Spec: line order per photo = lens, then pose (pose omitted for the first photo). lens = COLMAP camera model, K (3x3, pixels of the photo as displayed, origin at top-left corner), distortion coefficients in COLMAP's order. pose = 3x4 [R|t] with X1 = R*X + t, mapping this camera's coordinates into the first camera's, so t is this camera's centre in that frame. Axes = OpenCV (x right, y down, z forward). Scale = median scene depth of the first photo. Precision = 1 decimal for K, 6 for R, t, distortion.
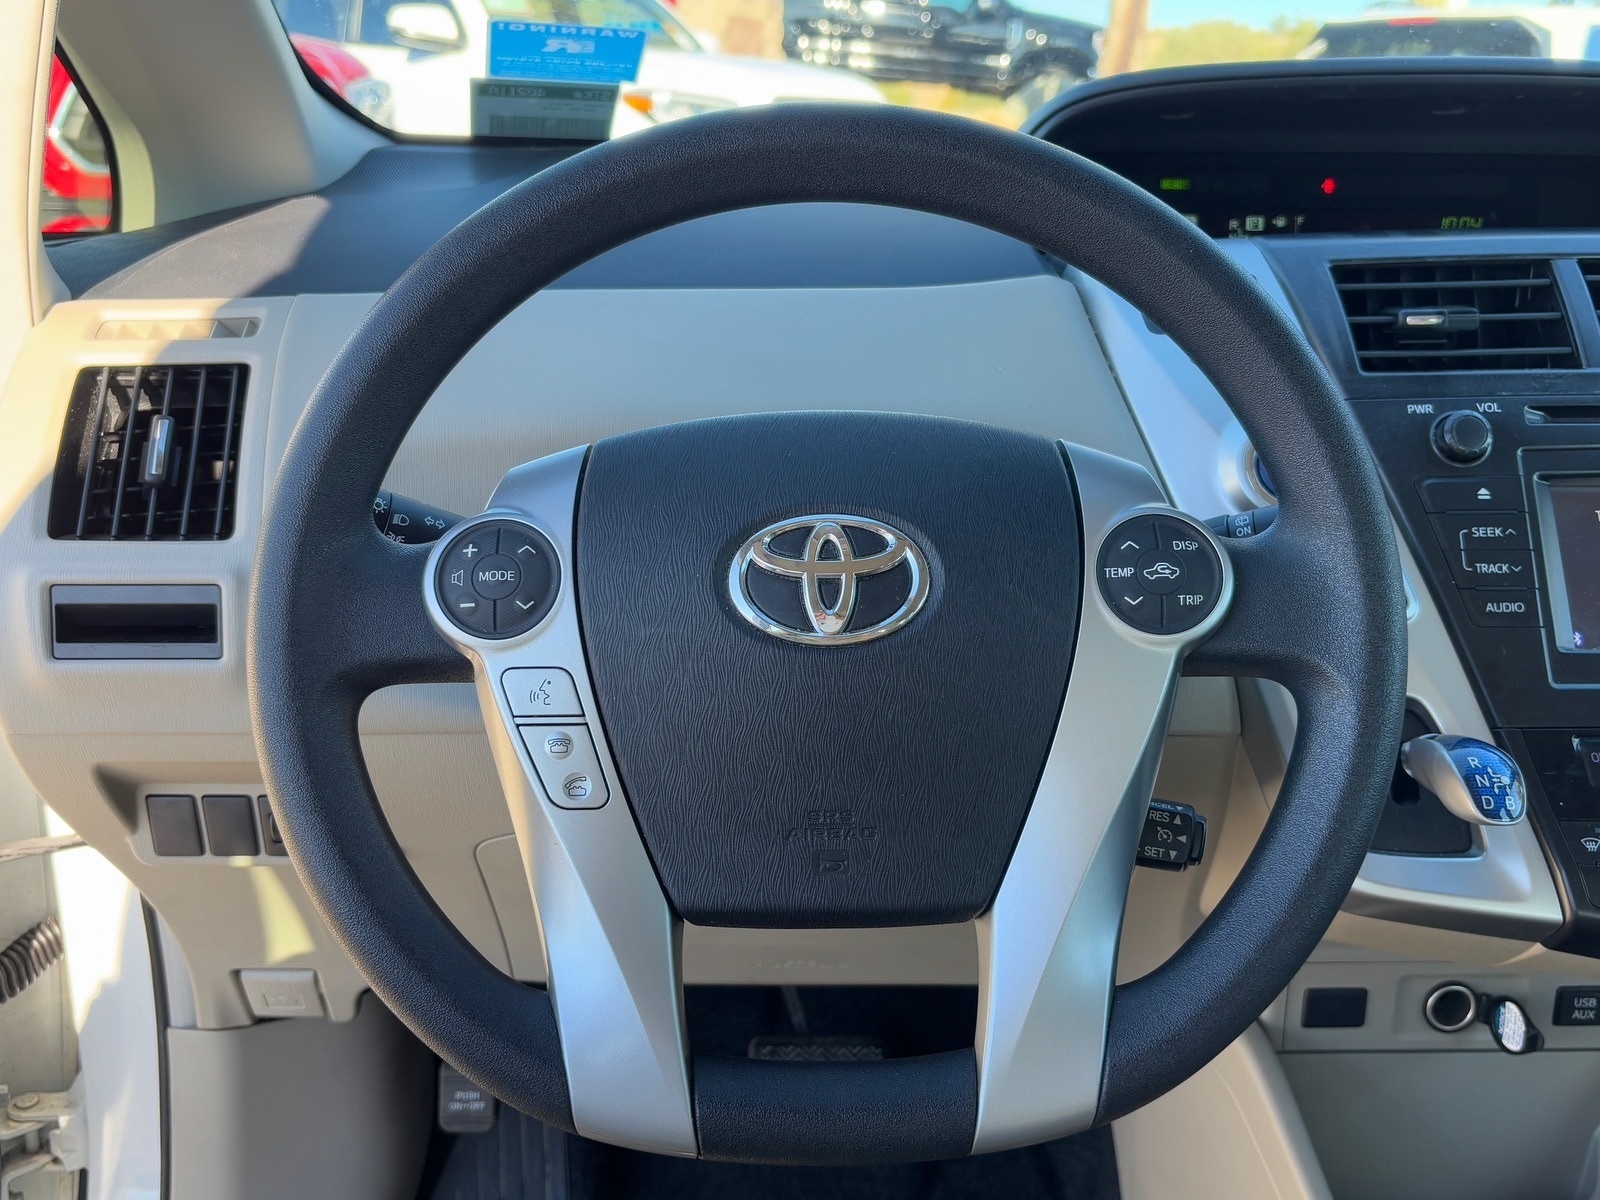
lens RADIAL K [[1514.3, 0, 783.1], [0, 1514.3, 607.4], [0, 0, 1]] dist [0.002078, -0.002490]
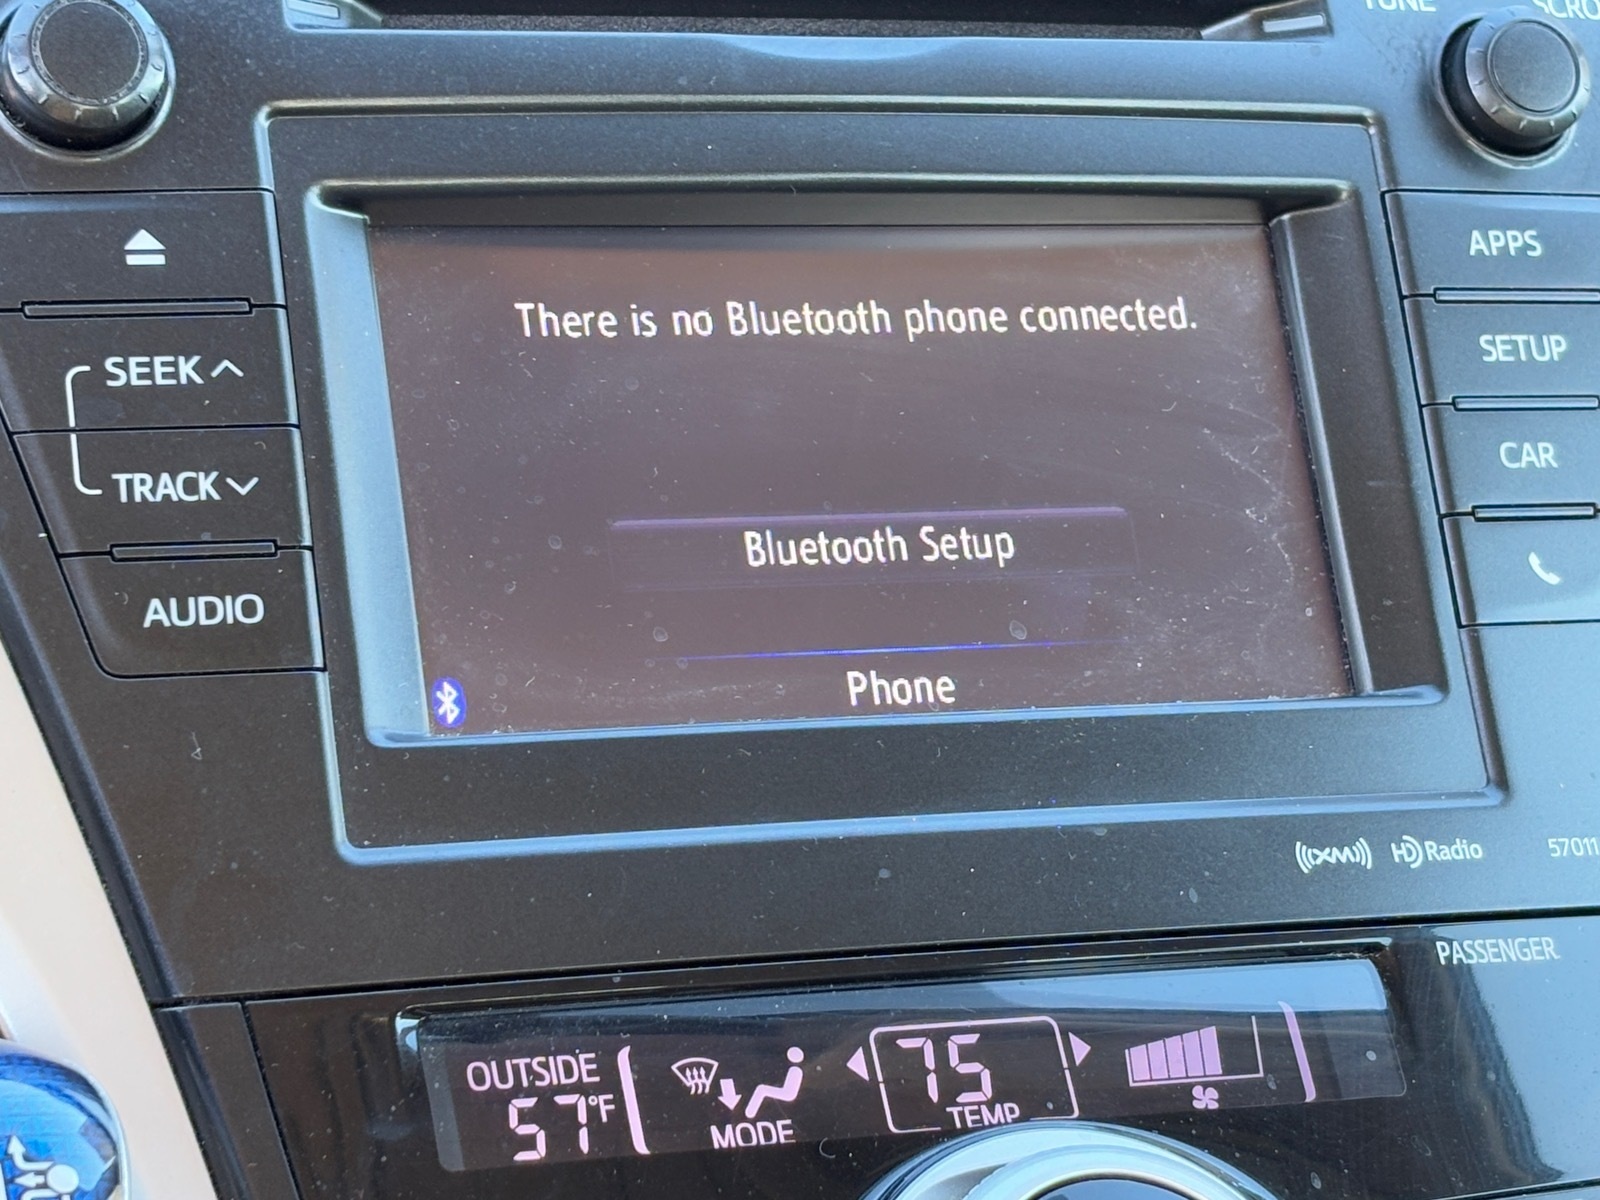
lens RADIAL K [[4400.4, 0, 793.9], [0, 4400.4, 596.1], [0, 0, 1]] dist [0.290634, -1.027201]
pose [[0.944250, -0.031299, 0.327738, 0.291375], [0.044205, 0.998510, -0.032001, 0.030911], [-0.326248, 0.044705, 0.944226, 0.106426]]
